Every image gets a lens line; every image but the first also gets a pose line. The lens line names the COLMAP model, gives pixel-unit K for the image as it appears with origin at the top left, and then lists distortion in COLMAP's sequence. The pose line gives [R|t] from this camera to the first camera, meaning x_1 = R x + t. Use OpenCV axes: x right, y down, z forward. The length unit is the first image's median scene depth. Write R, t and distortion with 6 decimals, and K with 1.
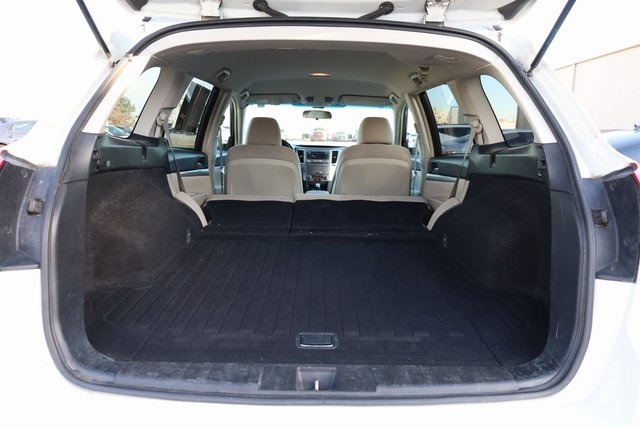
lens RADIAL K [[438.8, 0, 320.0], [0, 438.8, 213.5], [0, 0, 1]] dist [-0.007719, -0.000280]
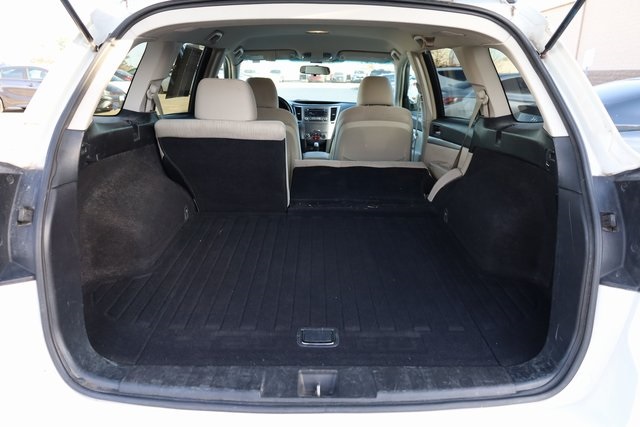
lens RADIAL K [[438.8, 0, 320.0], [0, 438.8, 213.5], [0, 0, 1]] dist [-0.007719, -0.000280]
pose [[0.999965, -0.007763, 0.003155, -0.003422], [0.007286, 0.991441, 0.130355, -0.130321], [-0.004140, -0.130328, 0.991462, 0.038742]]
